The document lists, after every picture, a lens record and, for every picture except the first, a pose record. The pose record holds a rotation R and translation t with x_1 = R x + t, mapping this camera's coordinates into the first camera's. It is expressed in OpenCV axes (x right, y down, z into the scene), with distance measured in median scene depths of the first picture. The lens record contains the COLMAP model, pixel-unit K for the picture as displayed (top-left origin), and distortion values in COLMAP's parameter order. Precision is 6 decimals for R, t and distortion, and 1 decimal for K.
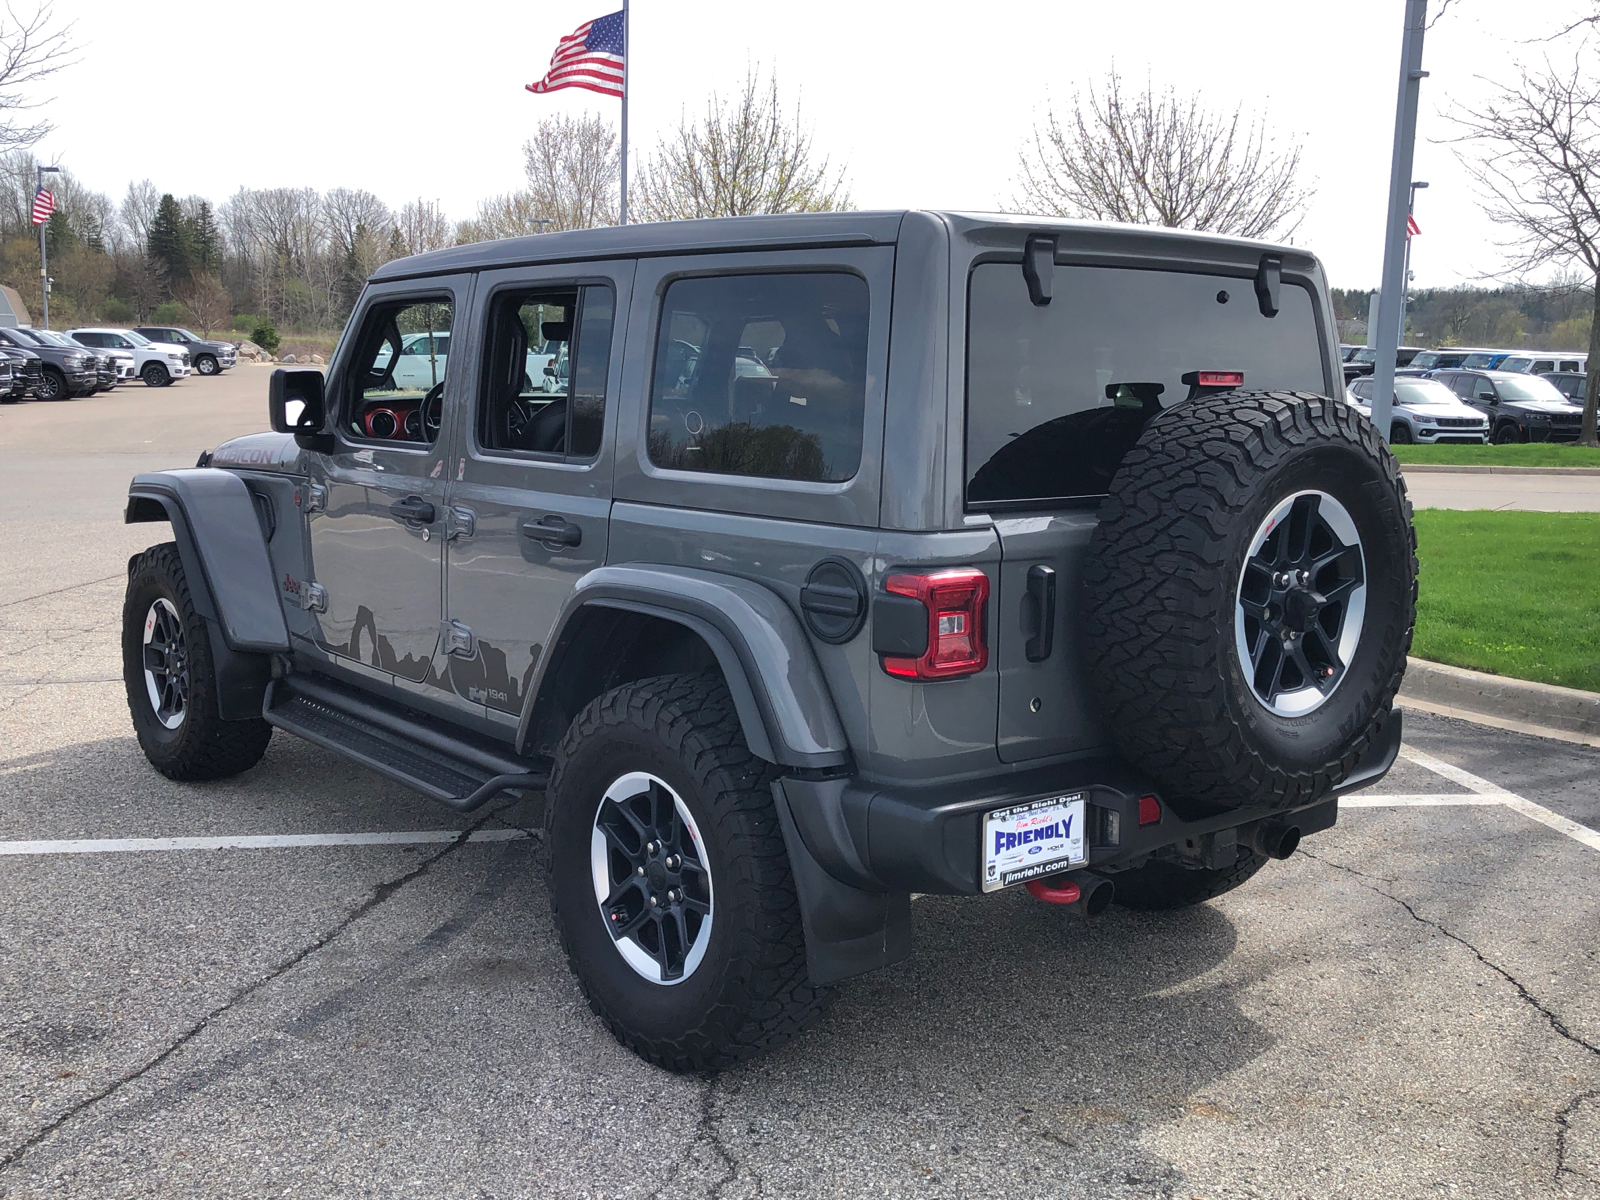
lens RADIAL K [[1645.9, 0, 799.4], [0, 1645.9, 547.4], [0, 0, 1]] dist [0.026234, -0.036076]
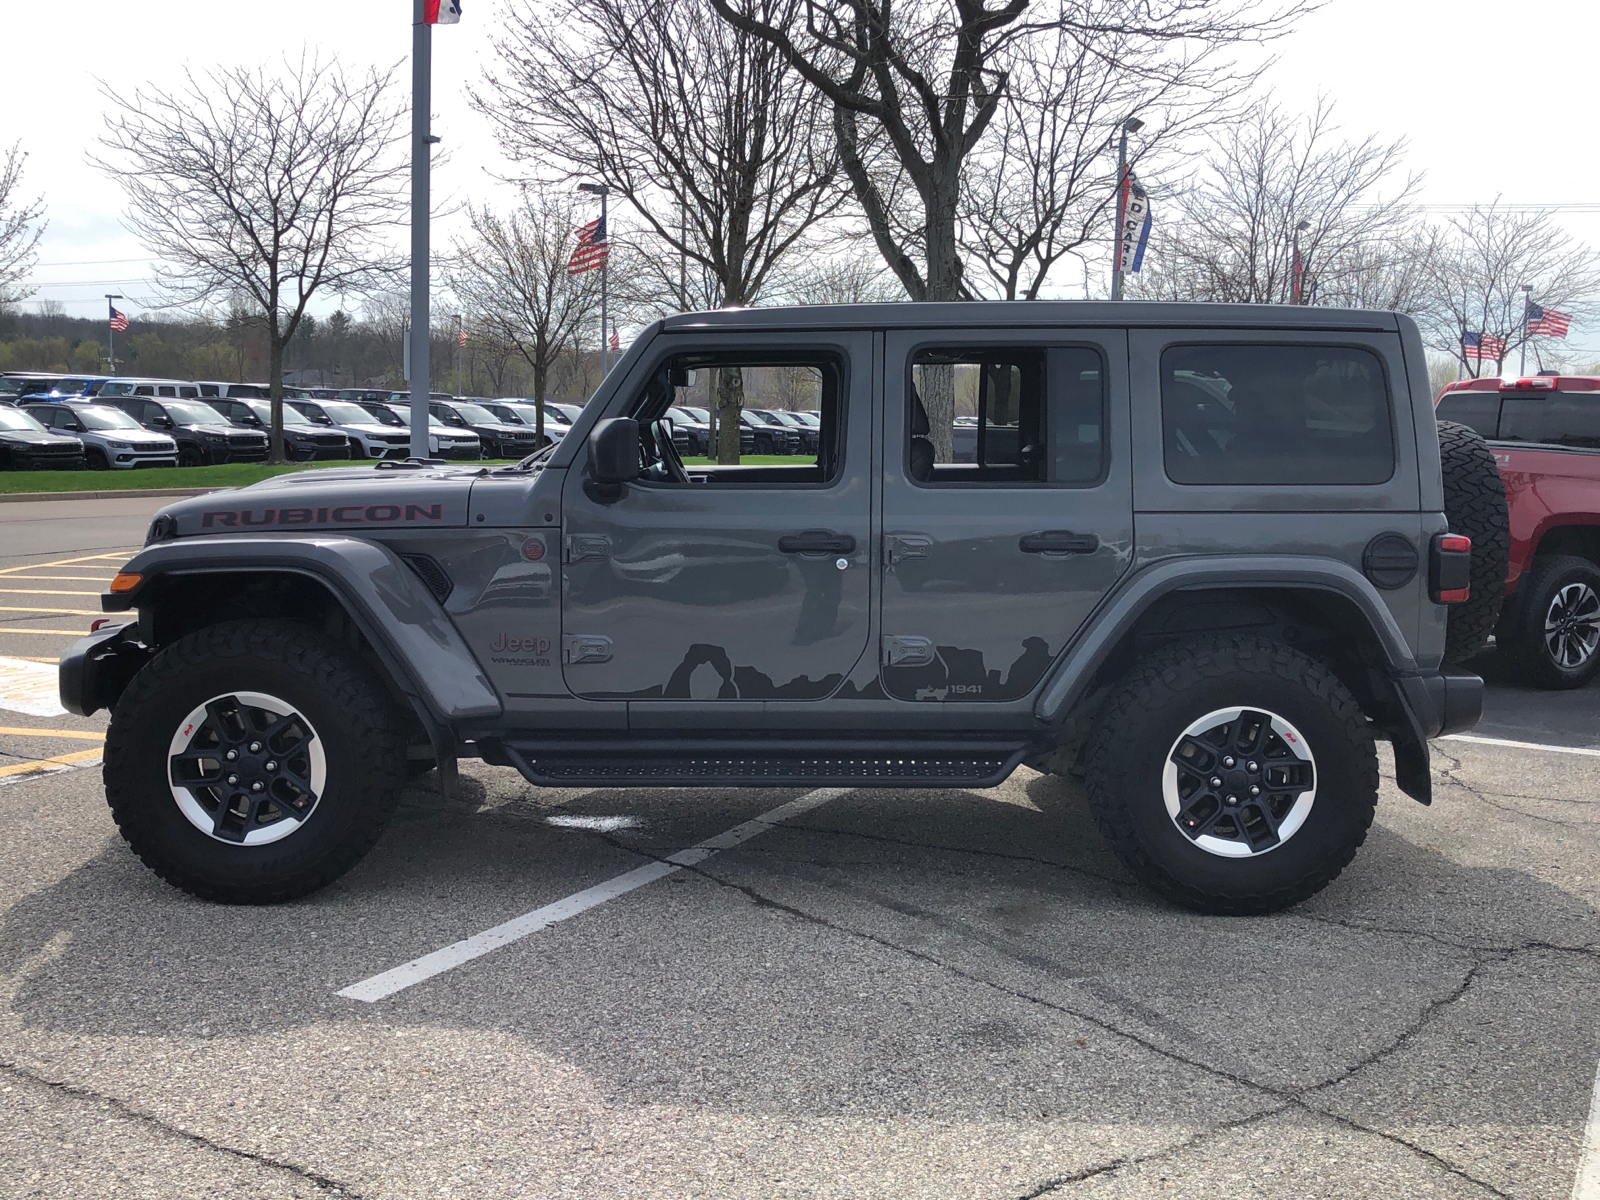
lens RADIAL K [[1628.5, 0, 797.4], [0, 1628.5, 564.0], [0, 0, 1]] dist [0.131704, -0.389869]
pose [[0.625415, -0.084890, 0.775661, -1.271406], [0.087518, 0.995423, 0.038375, -0.061041], [-0.775369, 0.043884, 0.629982, 0.383654]]
